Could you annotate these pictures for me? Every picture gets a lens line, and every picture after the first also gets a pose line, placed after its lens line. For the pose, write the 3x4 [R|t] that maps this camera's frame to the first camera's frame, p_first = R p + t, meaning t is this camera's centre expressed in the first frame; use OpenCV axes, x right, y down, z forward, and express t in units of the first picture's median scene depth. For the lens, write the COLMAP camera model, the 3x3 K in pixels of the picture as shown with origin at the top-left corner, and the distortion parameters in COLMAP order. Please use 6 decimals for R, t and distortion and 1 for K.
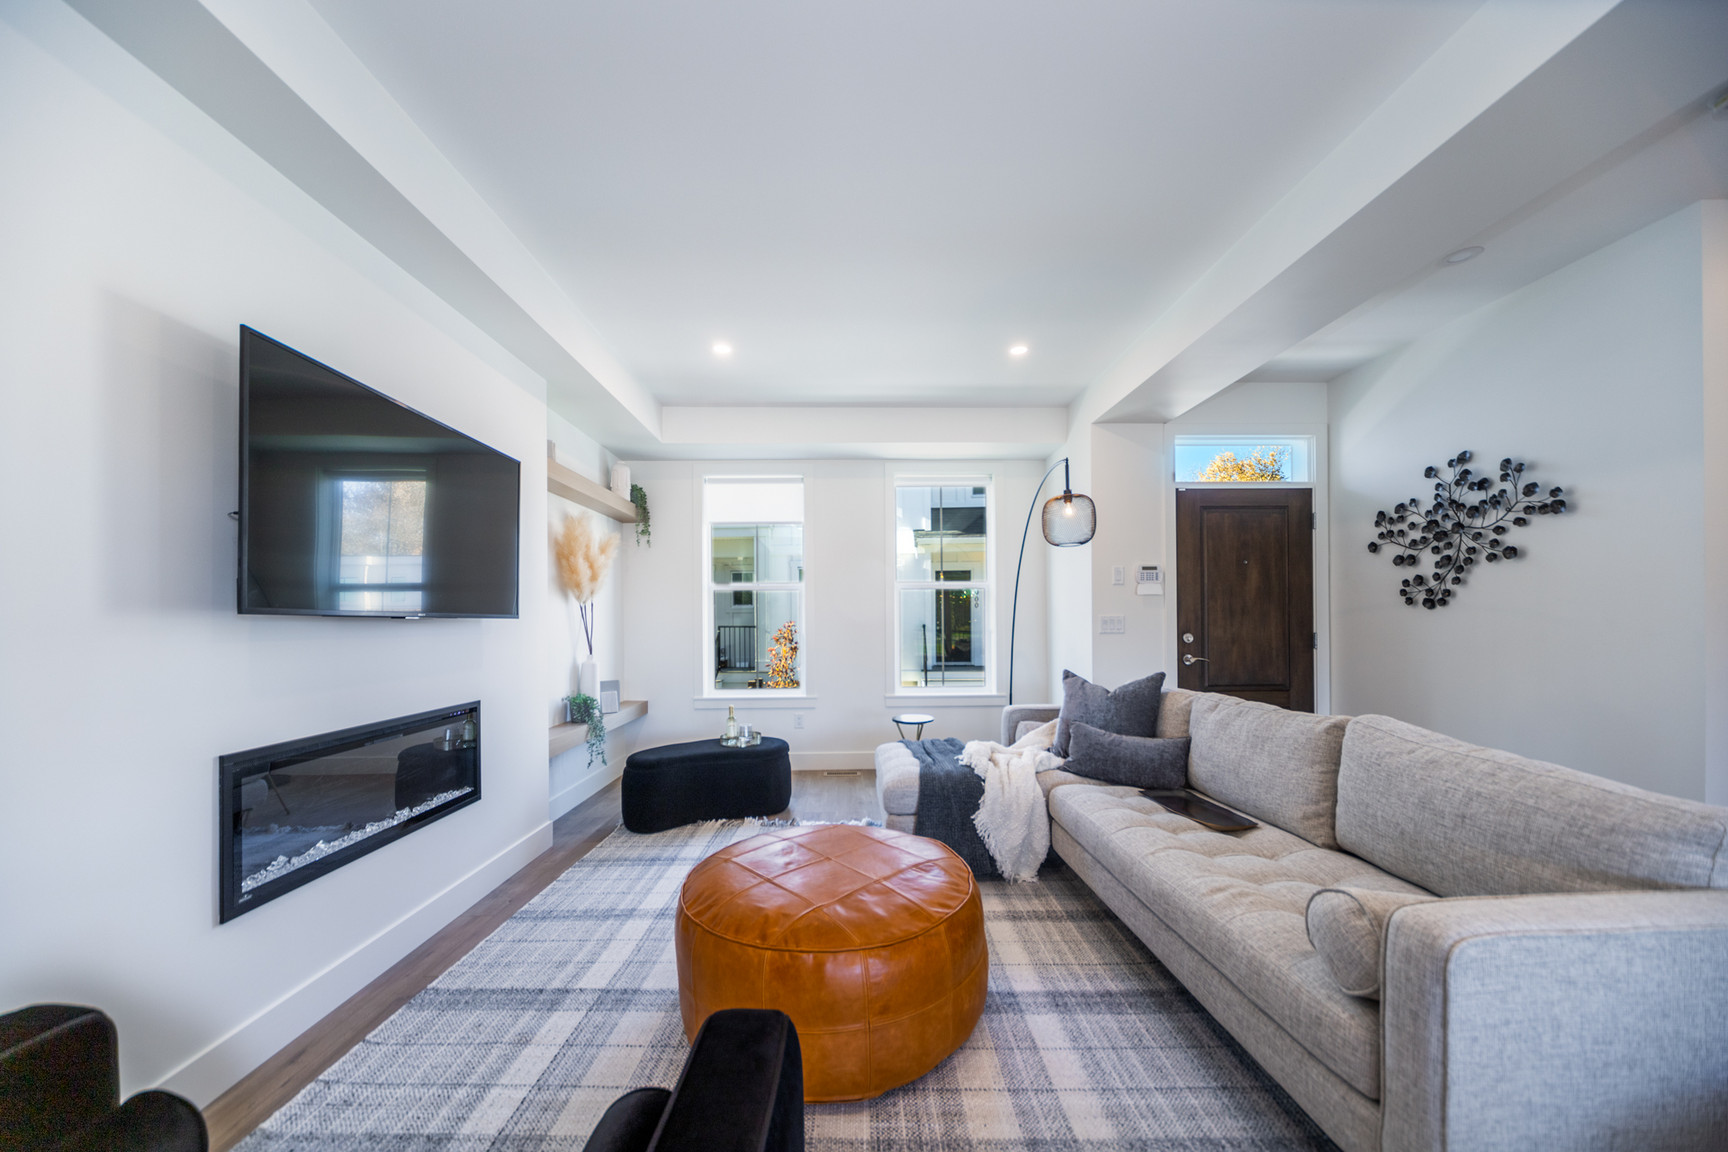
lens RADIAL K [[587.1, 0, 859.4], [0, 587.1, 612.0], [0, 0, 1]] dist [0.000133, -0.000006]
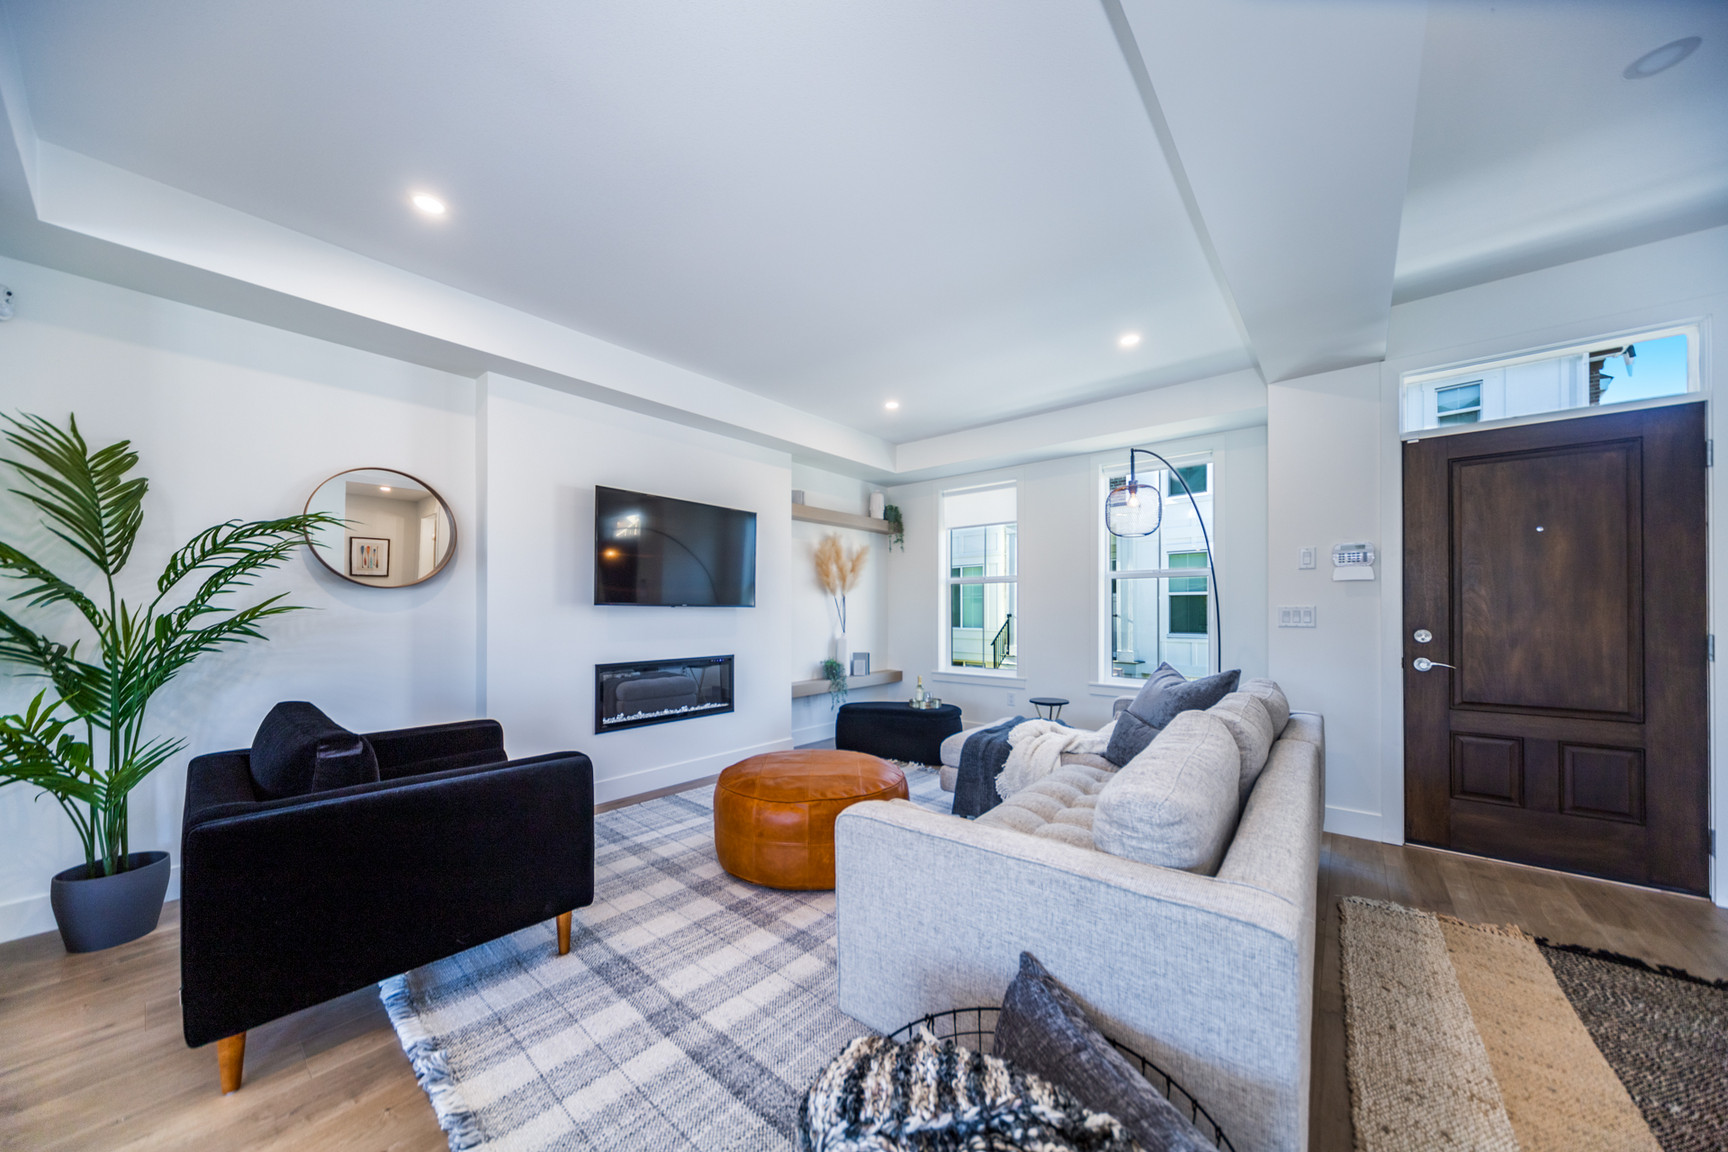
lens RADIAL K [[586.9, 0, 864.8], [0, 586.9, 597.3], [0, 0, 1]] dist [0.000117, 0.000044]
pose [[0.760806, -0.006819, -0.648943, 0.572548], [0.002955, 0.999971, -0.007044, -0.003170], [0.648972, 0.003441, 0.760804, -0.048022]]
